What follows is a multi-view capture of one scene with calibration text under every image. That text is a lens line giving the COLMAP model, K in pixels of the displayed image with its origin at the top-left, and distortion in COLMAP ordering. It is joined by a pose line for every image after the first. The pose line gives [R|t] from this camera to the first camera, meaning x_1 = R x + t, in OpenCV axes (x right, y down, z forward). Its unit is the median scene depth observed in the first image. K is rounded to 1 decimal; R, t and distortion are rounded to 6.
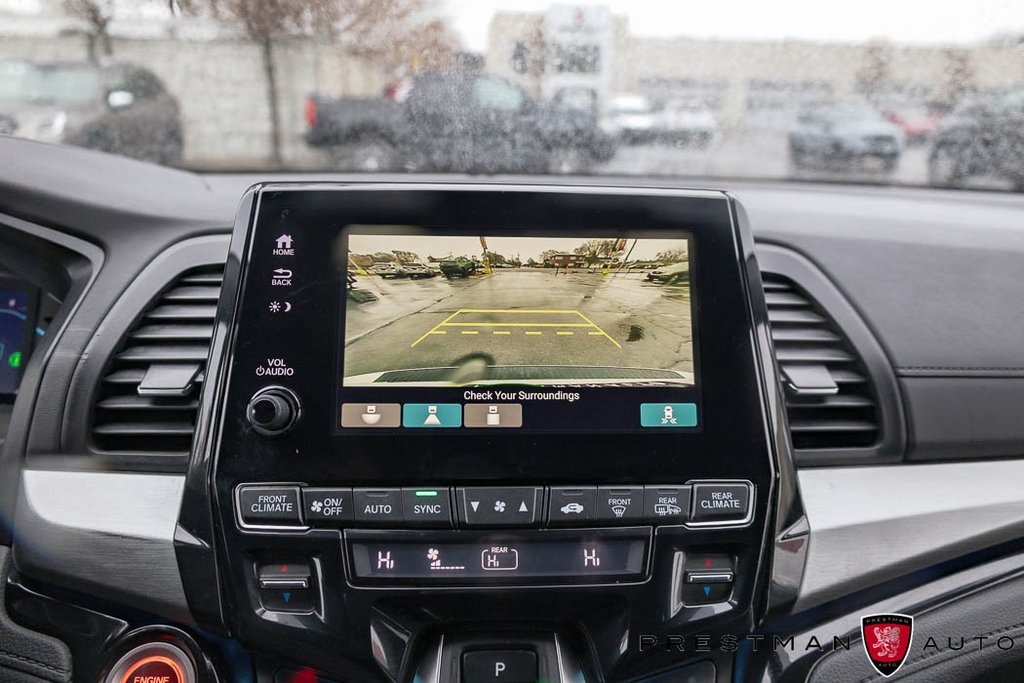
lens RADIAL K [[713.5, 0, 514.0], [0, 713.5, 338.9], [0, 0, 1]] dist [-0.035040, 0.018433]
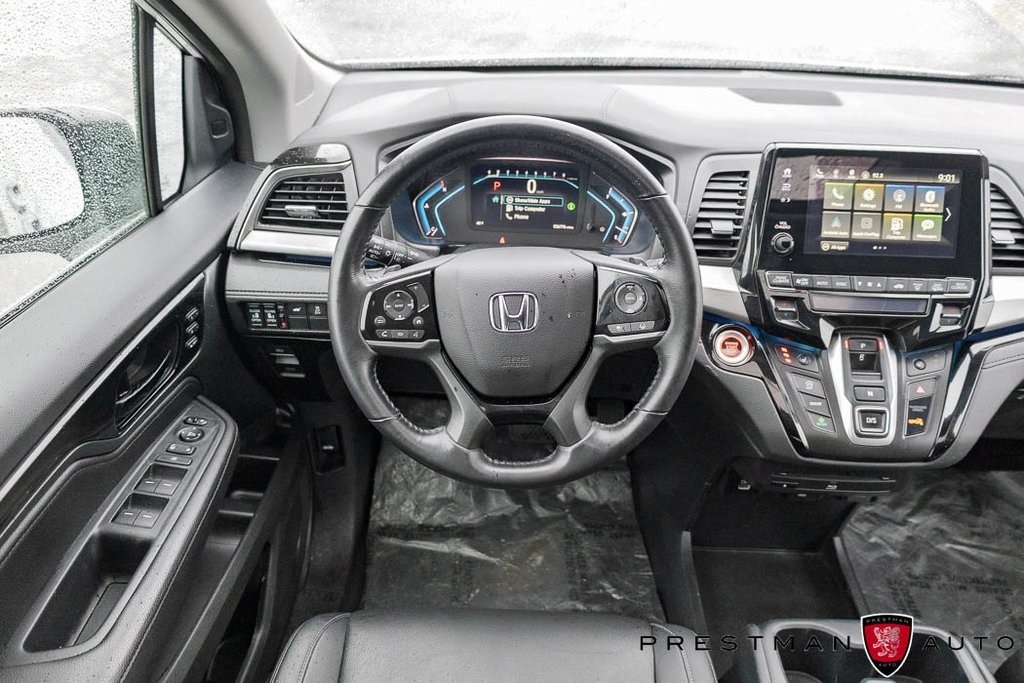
lens RADIAL K [[746.3, 0, 533.1], [0, 746.3, 343.1], [0, 0, 1]] dist [-0.003772, 0.023536]
pose [[0.997440, 0.046892, -0.053996, -1.026256], [-0.031650, 0.966502, 0.254700, -0.193478], [0.064130, -0.252338, 0.965512, -1.633411]]
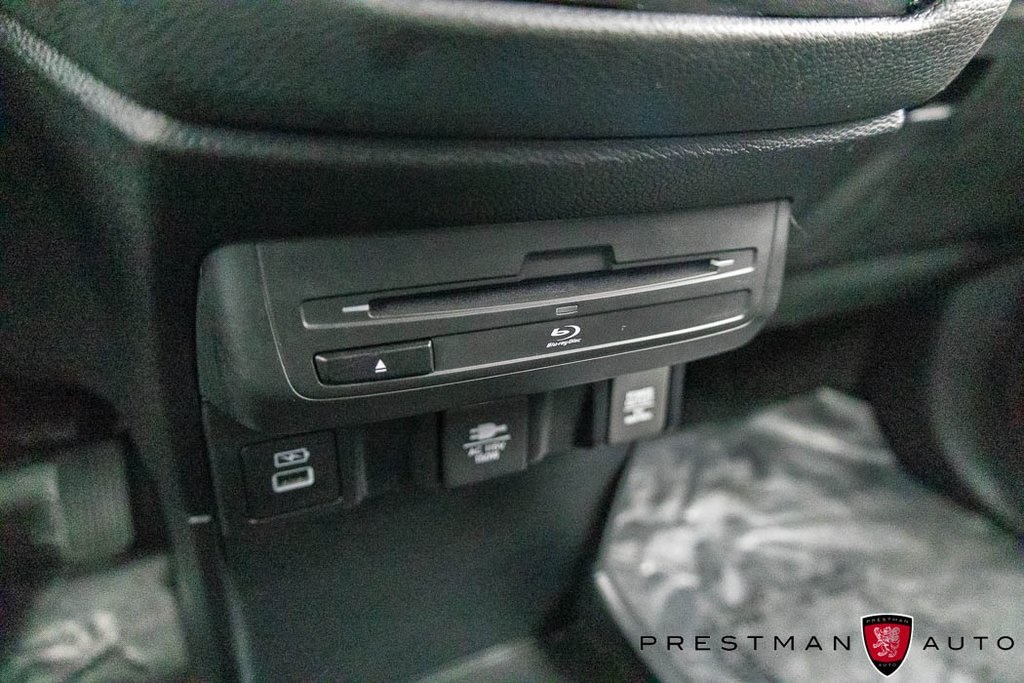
lens RADIAL K [[669.6, 0, 510.7], [0, 669.6, 333.2], [0, 0, 1]] dist [0.009599, 0.000121]
pose [[0.930683, -0.150108, 0.333611, -0.288444], [0.137337, 0.988602, 0.061687, 0.964946], [-0.339068, -0.011594, 0.940691, 0.437346]]
